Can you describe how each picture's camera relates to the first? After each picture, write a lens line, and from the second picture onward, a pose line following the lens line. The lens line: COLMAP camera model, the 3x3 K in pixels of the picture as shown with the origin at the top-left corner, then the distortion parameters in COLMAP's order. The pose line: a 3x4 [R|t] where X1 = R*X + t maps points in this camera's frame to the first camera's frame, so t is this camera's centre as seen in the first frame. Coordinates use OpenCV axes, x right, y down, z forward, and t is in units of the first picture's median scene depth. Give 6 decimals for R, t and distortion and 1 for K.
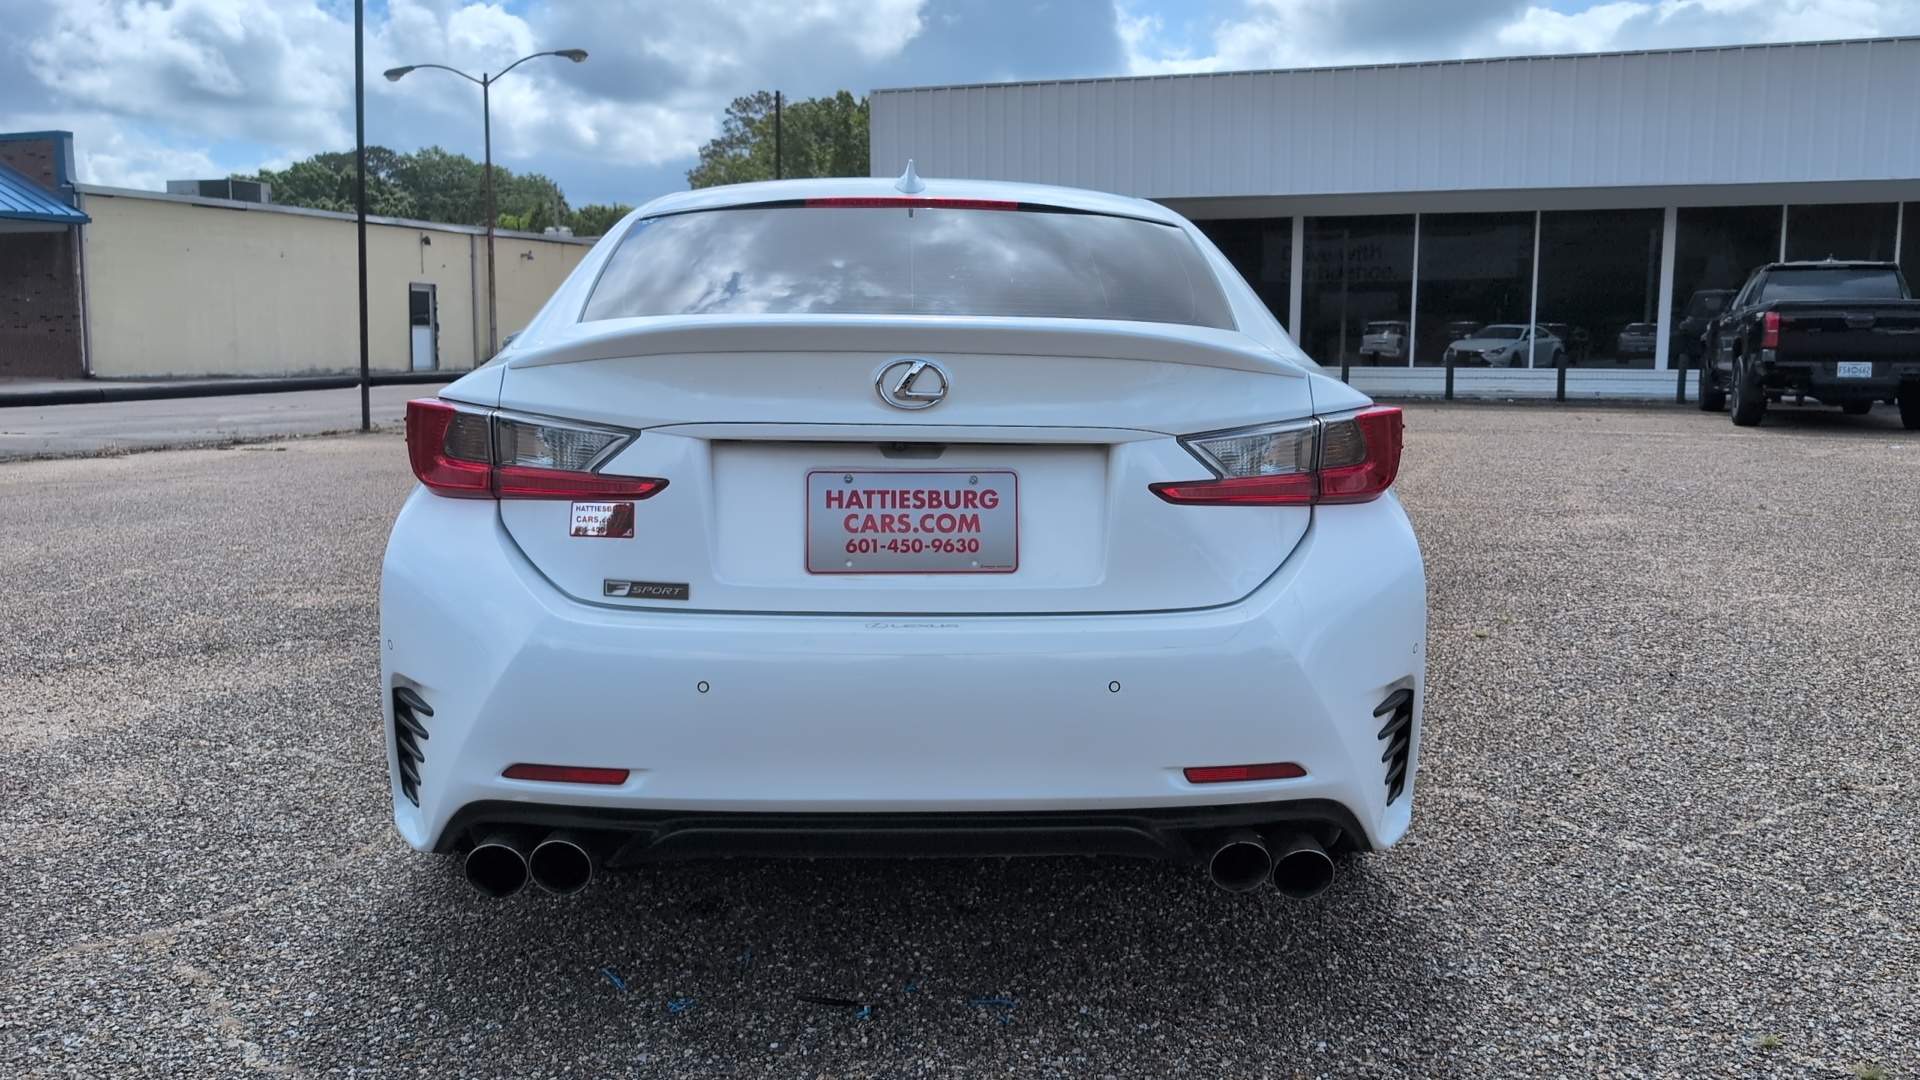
lens RADIAL K [[1630.0, 0, 966.3], [0, 1630.0, 535.3], [0, 0, 1]] dist [0.001518, 0.012461]
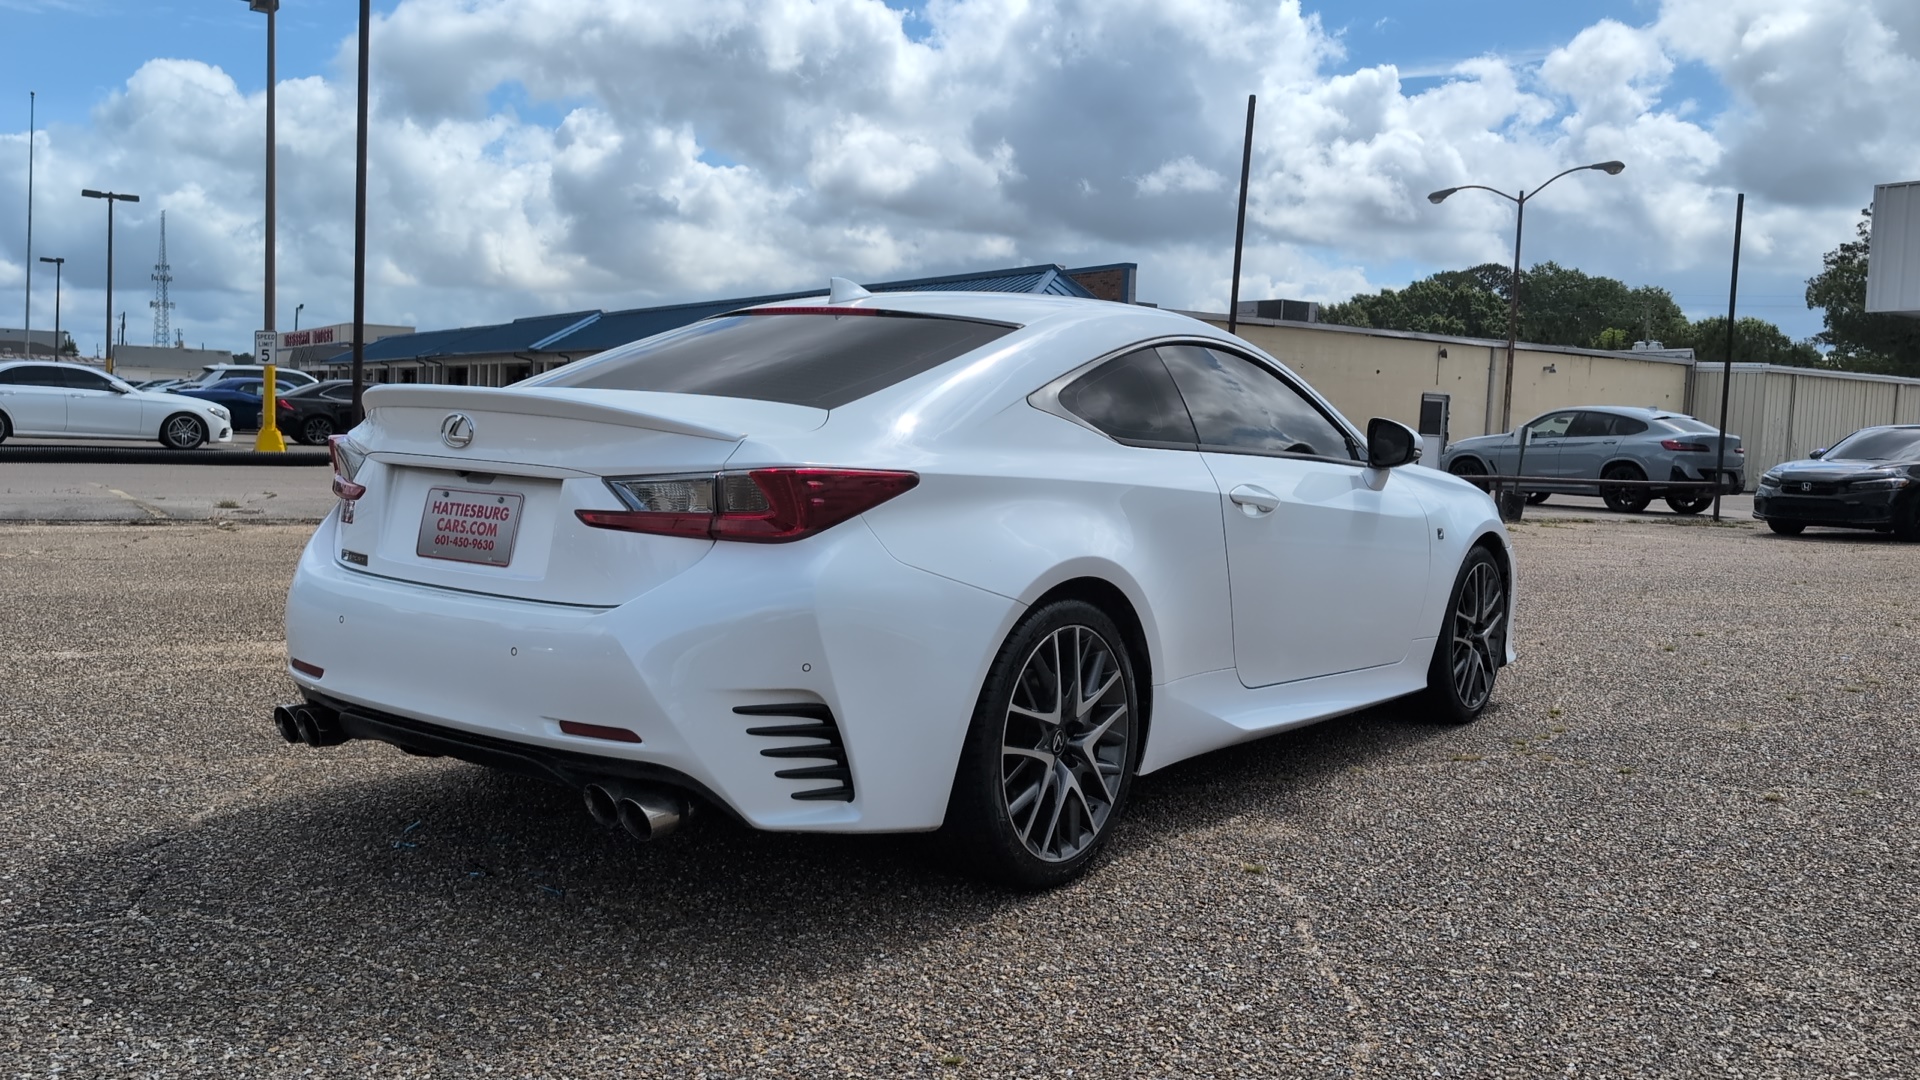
lens RADIAL K [[1630.0, 0, 966.3], [0, 1630.0, 535.3], [0, 0, 1]] dist [0.001518, 0.012461]
pose [[0.788367, 0.068986, -0.611325, 1.198712], [-0.110810, 0.993364, -0.030803, -0.004617], [0.605144, 0.092025, 0.790780, 0.122535]]
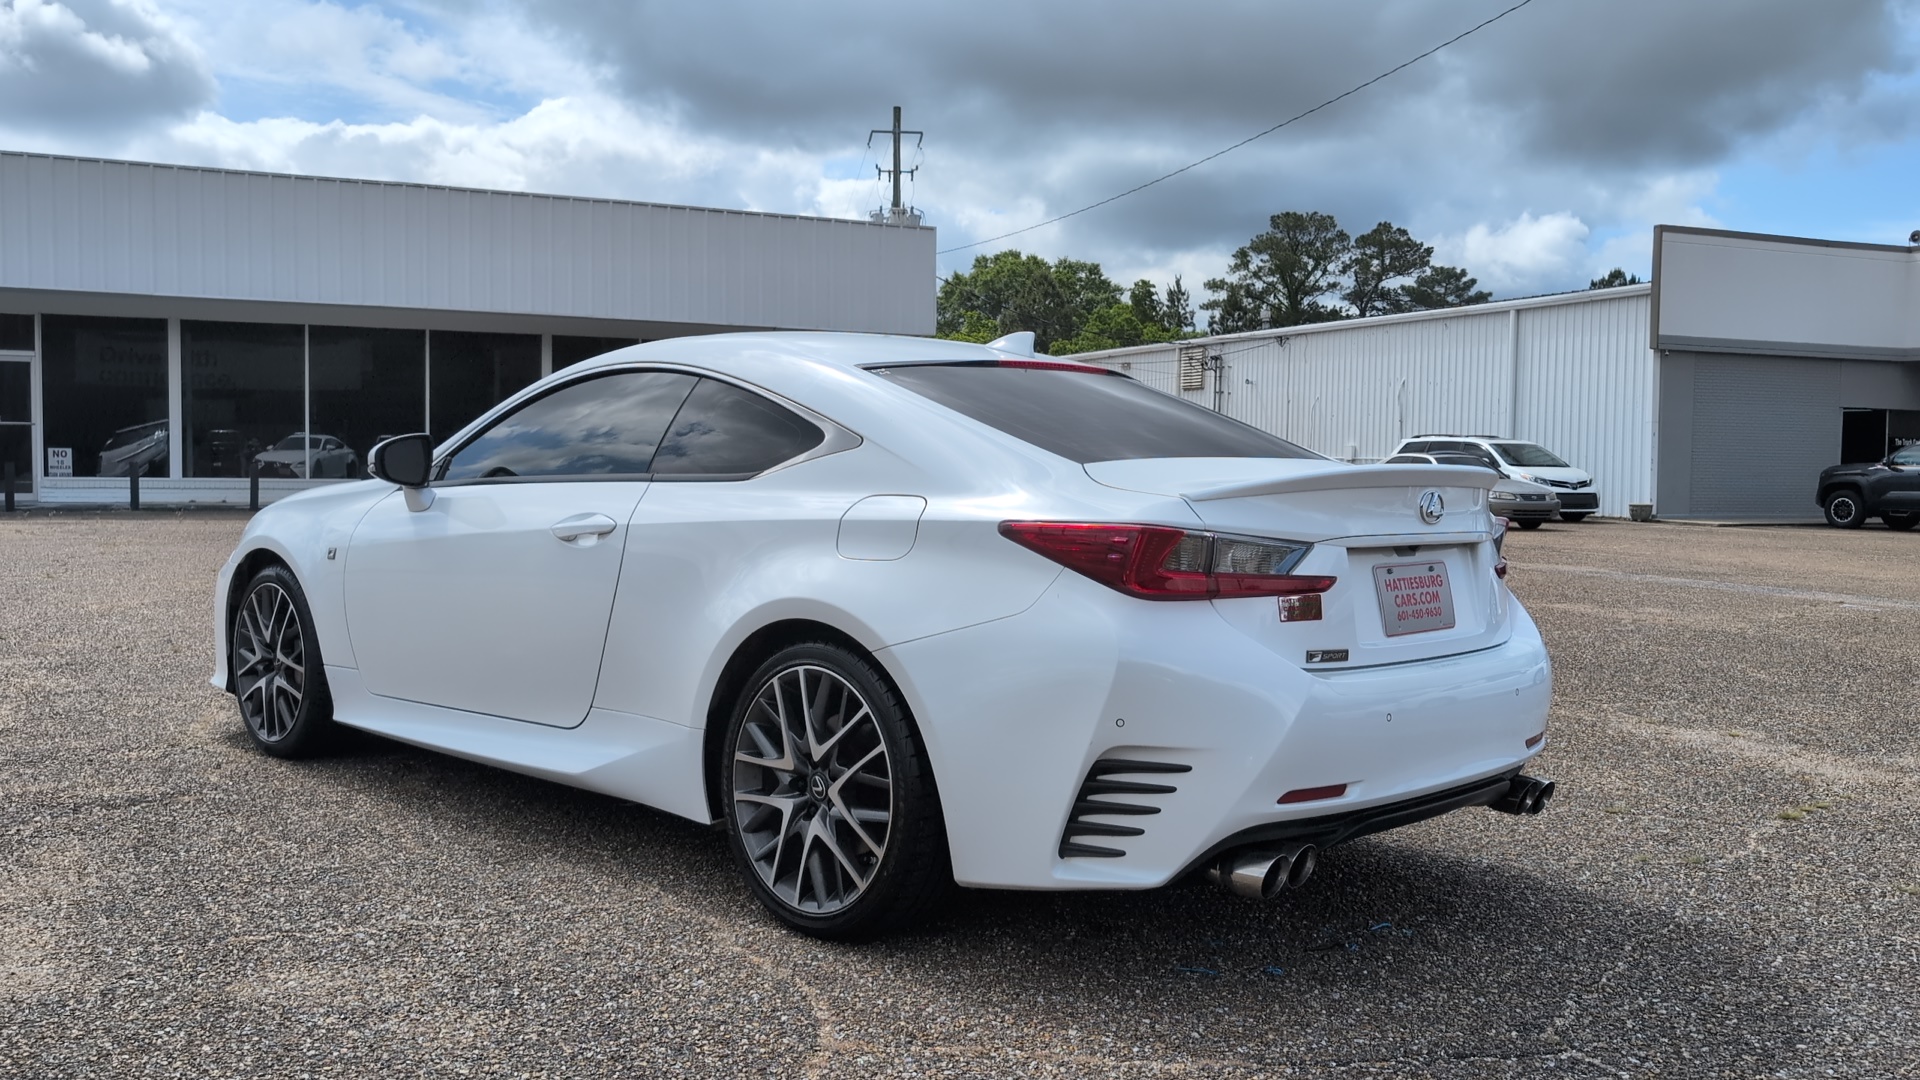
lens RADIAL K [[1630.2, 0, 960.0], [0, 1630.2, 540.0], [0, 0, 1]] dist [-0.010396, 0.003605]
pose [[0.724818, -0.029587, 0.688305, -1.373088], [0.073154, 0.996734, -0.034190, -0.040930], [-0.685046, 0.075134, 0.724615, 0.190829]]
